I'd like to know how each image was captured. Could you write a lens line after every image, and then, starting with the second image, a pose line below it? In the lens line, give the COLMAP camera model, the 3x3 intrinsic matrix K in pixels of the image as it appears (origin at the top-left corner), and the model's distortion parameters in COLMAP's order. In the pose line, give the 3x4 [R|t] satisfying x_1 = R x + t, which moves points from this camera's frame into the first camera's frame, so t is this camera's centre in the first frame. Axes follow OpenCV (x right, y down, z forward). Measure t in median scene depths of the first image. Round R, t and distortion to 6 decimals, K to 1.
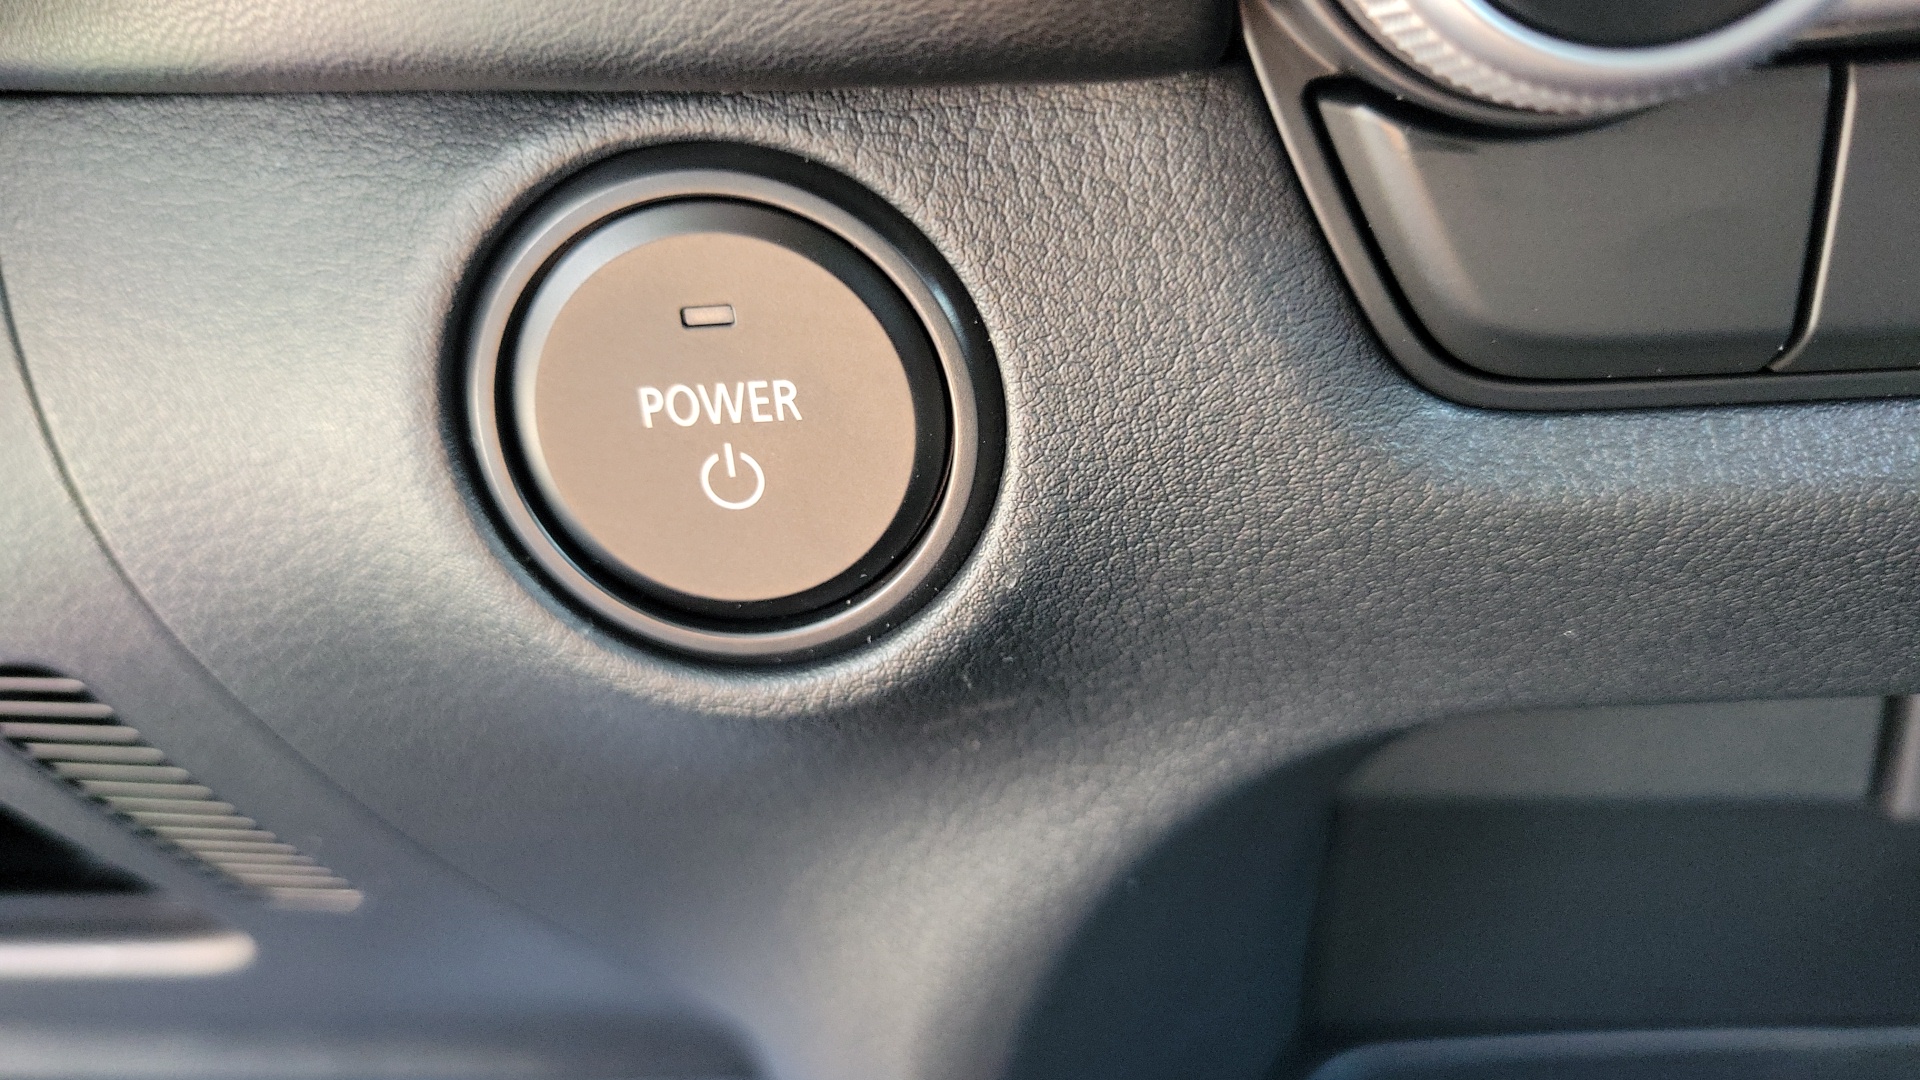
lens RADIAL K [[1418.7, 0, 968.1], [0, 1418.7, 541.8], [0, 0, 1]] dist [0.027186, -0.011970]
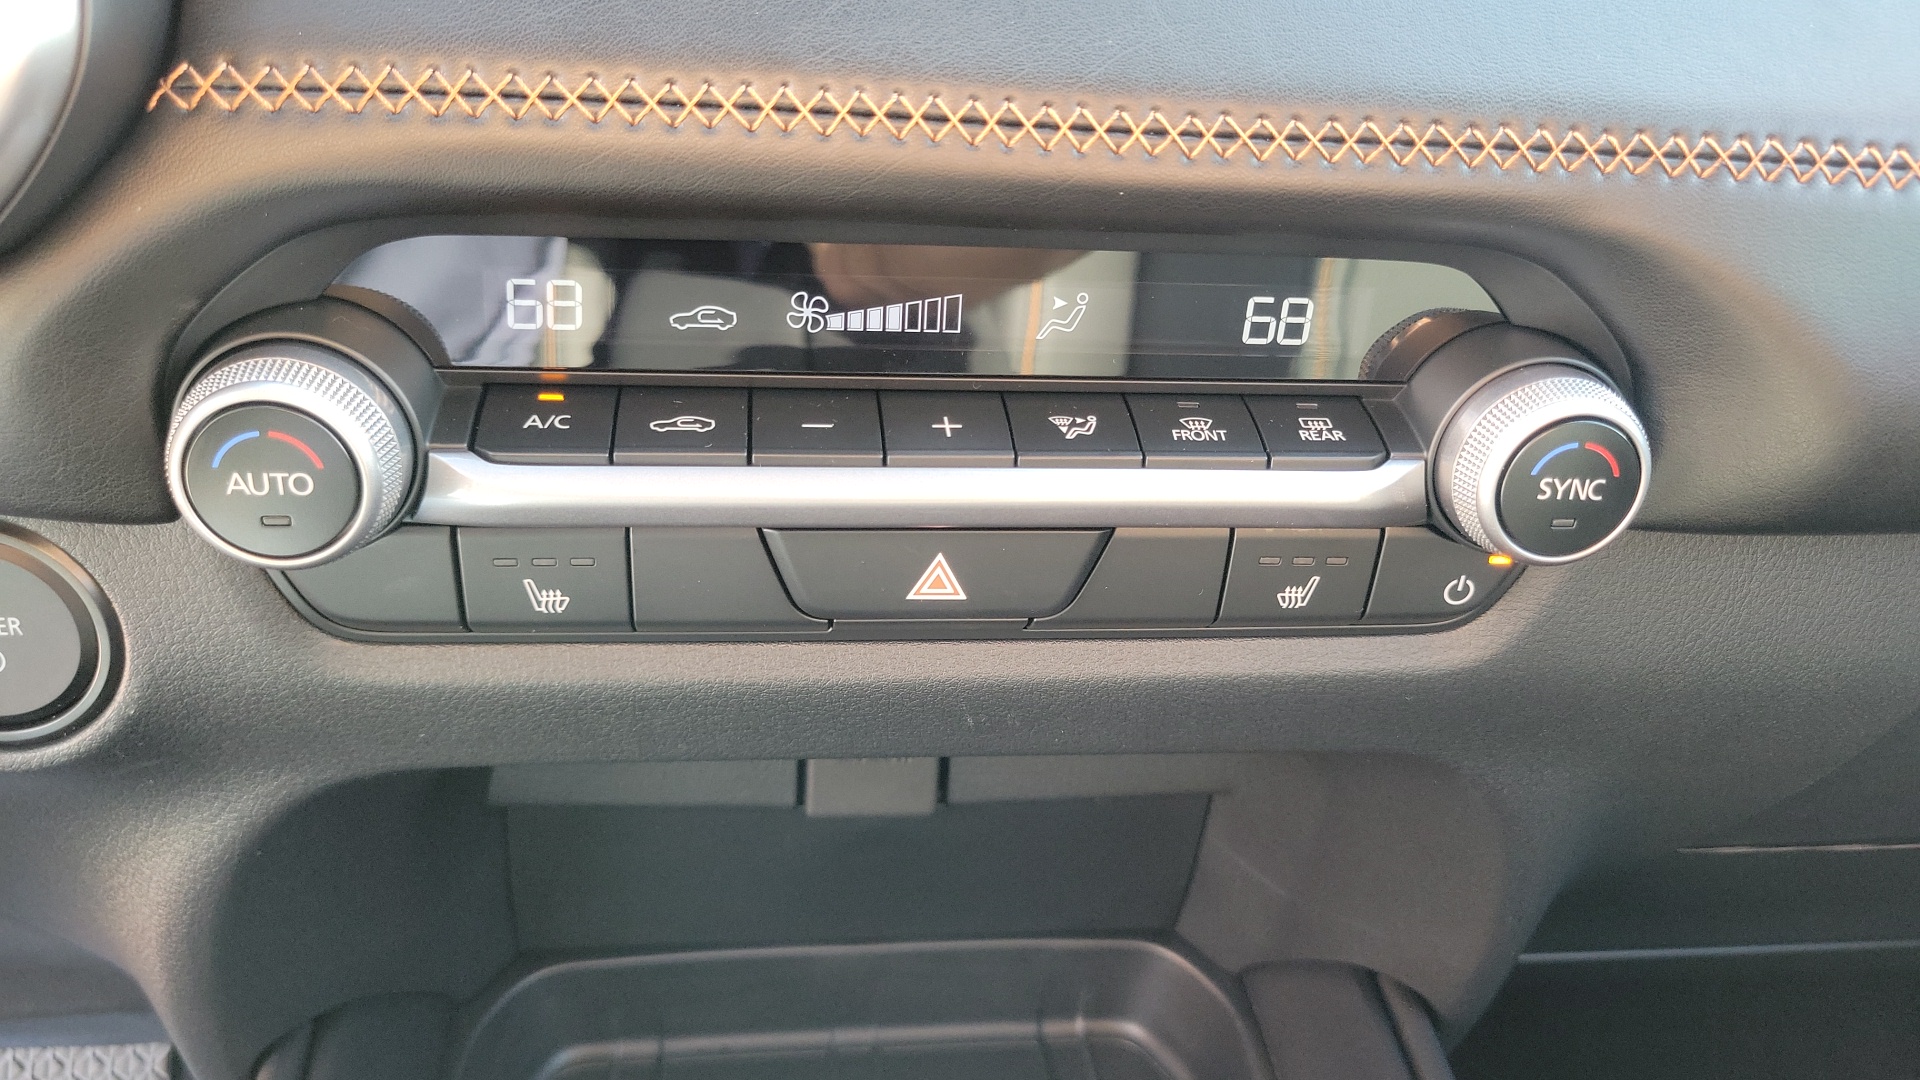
lens RADIAL K [[1498.2, 0, 956.8], [0, 1498.2, 539.1], [0, 0, 1]] dist [-0.000346, -0.008195]
pose [[0.972280, 0.042108, 0.229996, 0.708829], [-0.045709, 0.998901, 0.010348, -0.310422], [-0.229308, -0.020574, 0.973137, -1.478387]]
